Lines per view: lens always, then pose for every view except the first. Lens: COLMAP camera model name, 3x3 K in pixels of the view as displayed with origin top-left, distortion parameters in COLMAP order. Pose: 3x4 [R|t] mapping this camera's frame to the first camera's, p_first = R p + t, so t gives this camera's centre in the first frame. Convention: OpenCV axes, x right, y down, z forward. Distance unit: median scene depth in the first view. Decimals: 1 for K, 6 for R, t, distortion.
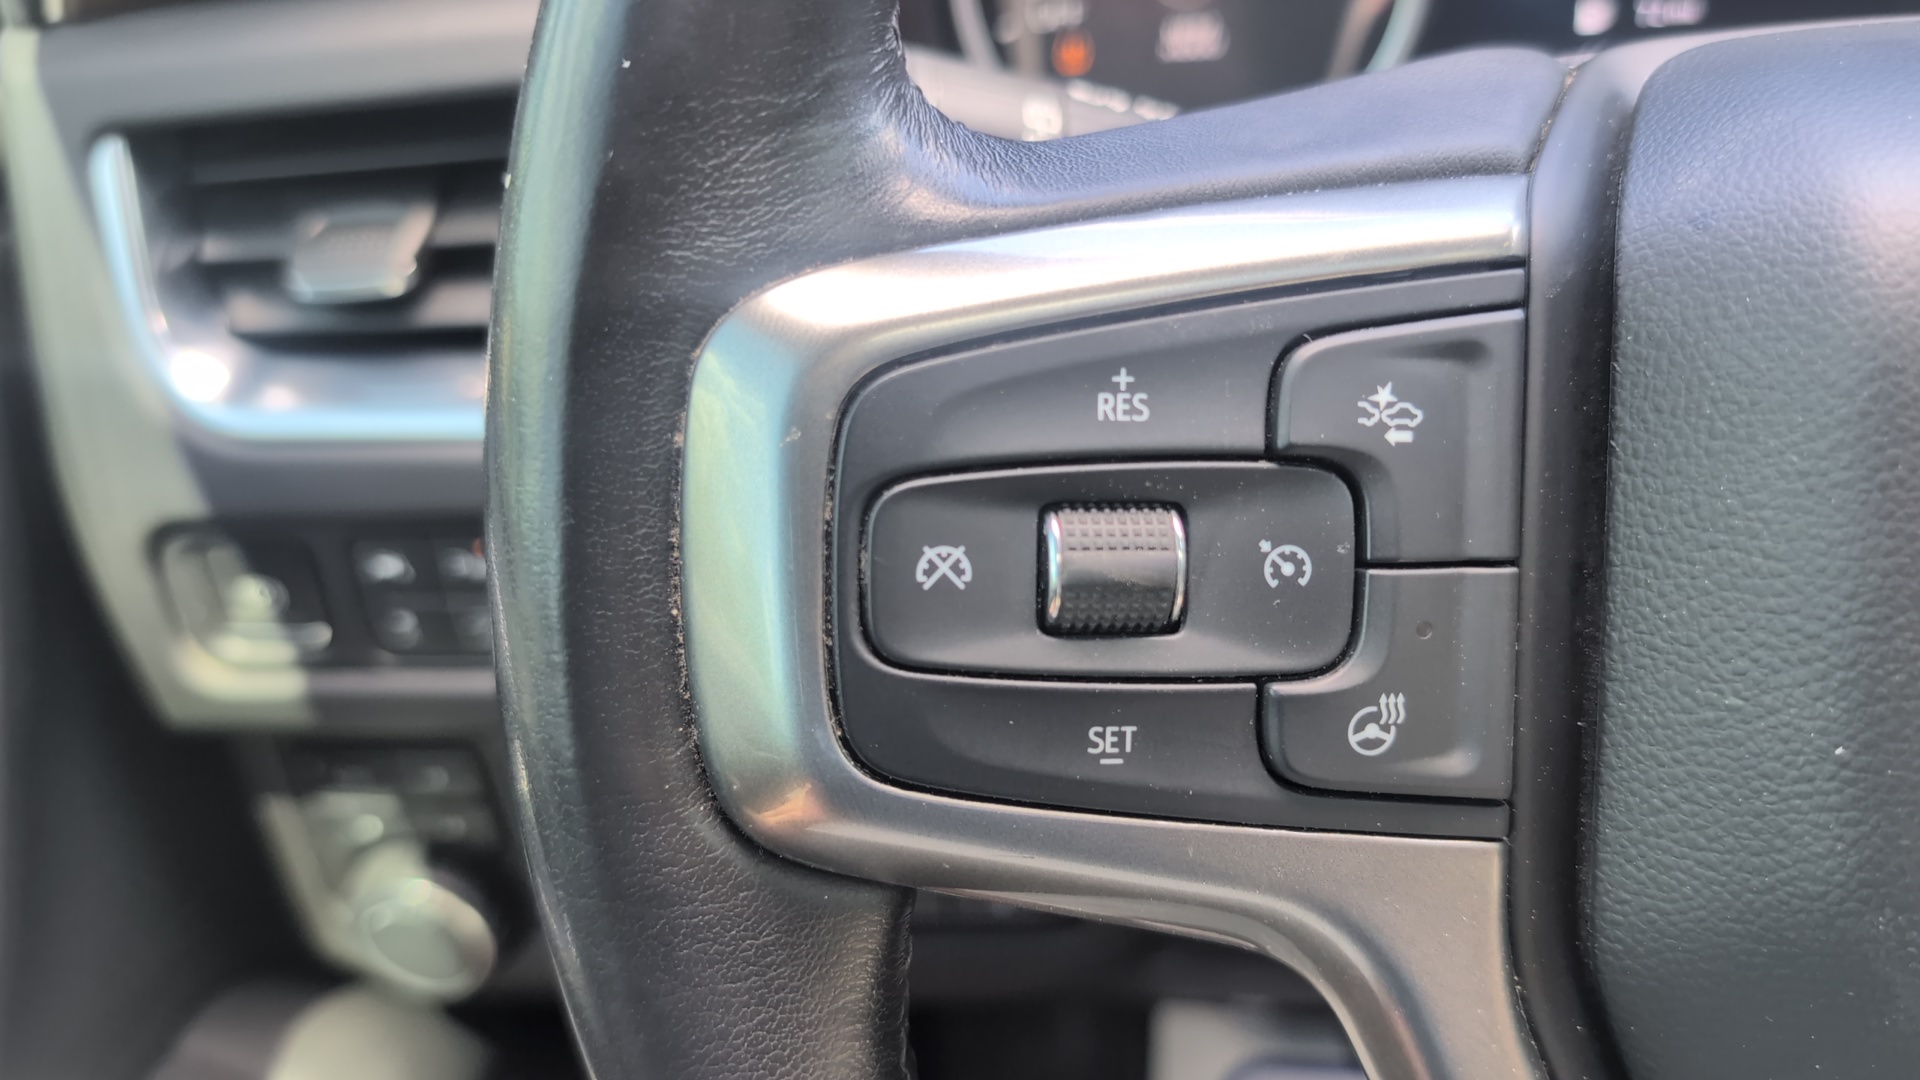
lens RADIAL K [[1595.5, 0, 960.0], [0, 1595.5, 540.0], [0, 0, 1]] dist [0.006540, -0.003293]
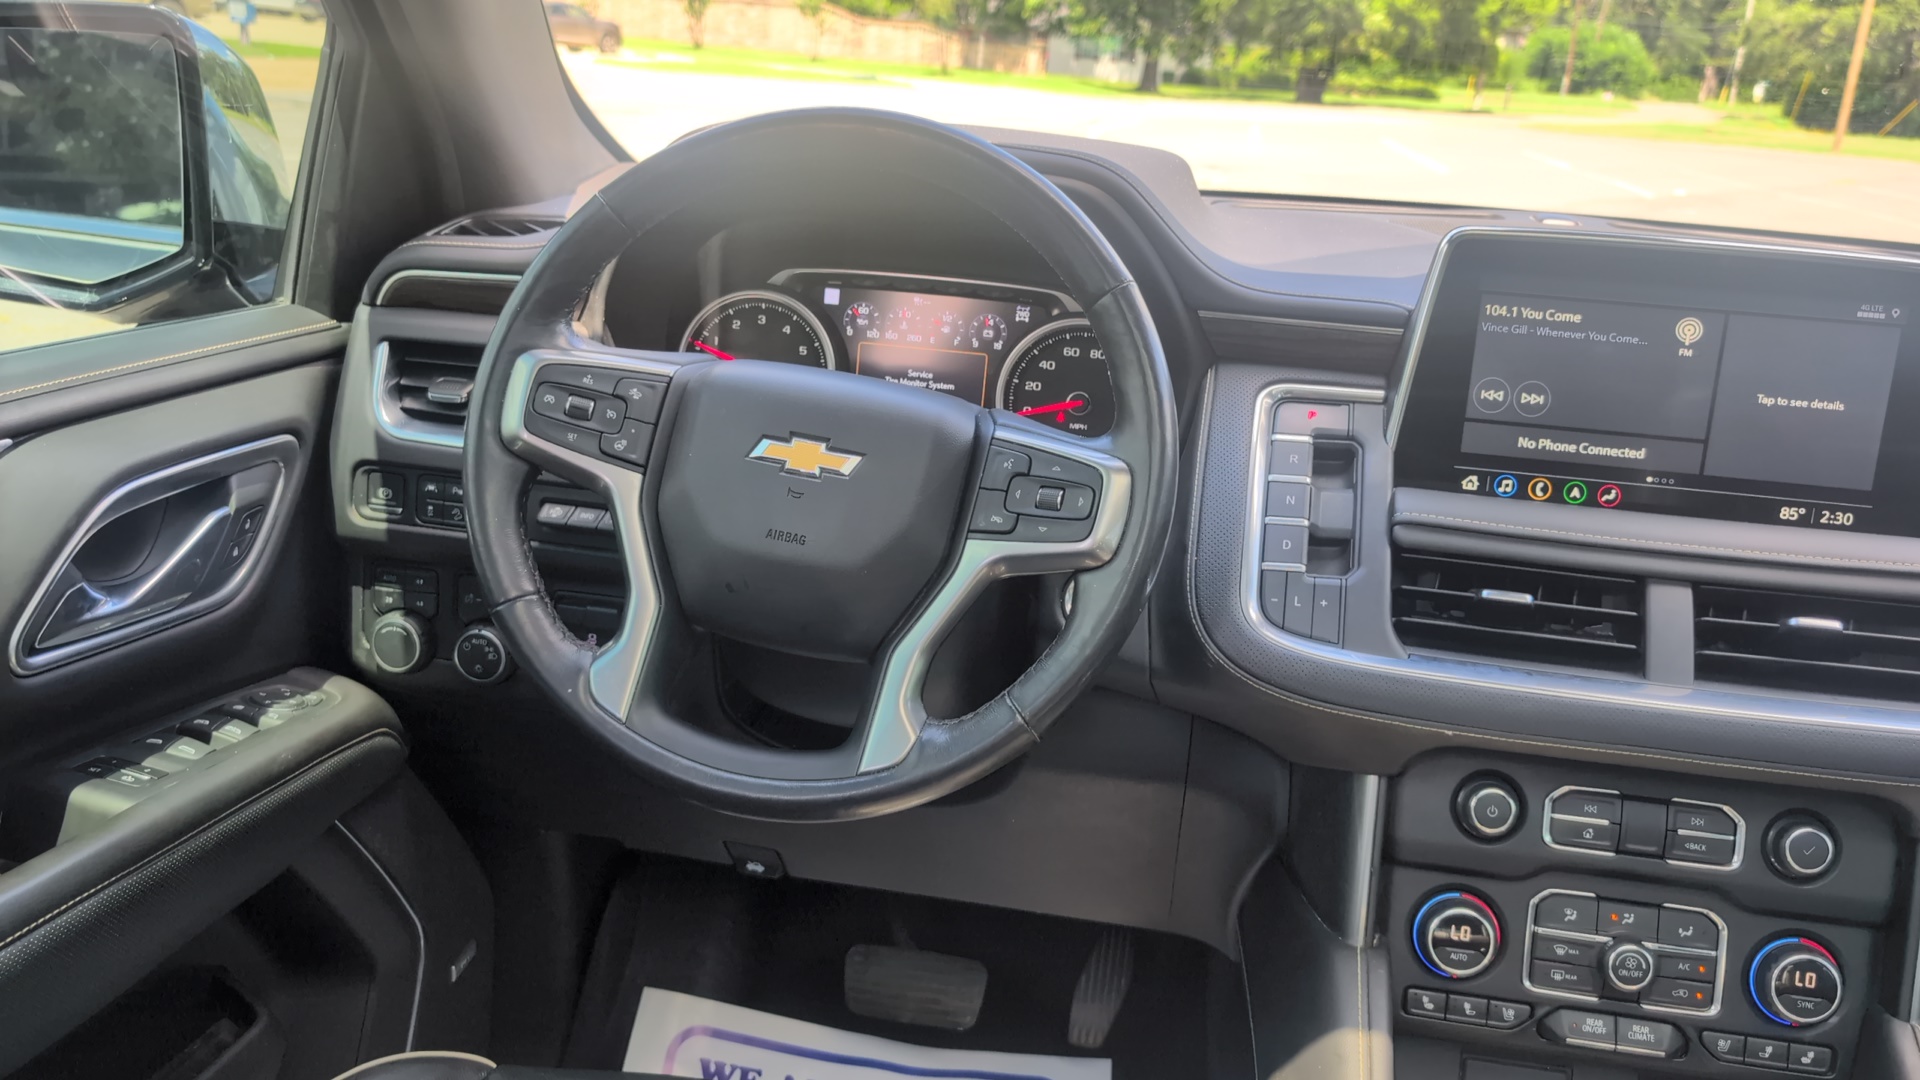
lens RADIAL K [[1589.6, 0, 960.0], [0, 1589.6, 540.0], [0, 0, 1]] dist [-0.006652, -0.006812]
pose [[0.978211, 0.205110, -0.032126, 0.712567], [-0.204899, 0.928875, -0.308558, 0.807791], [-0.033447, 0.308418, 0.950663, -1.791336]]
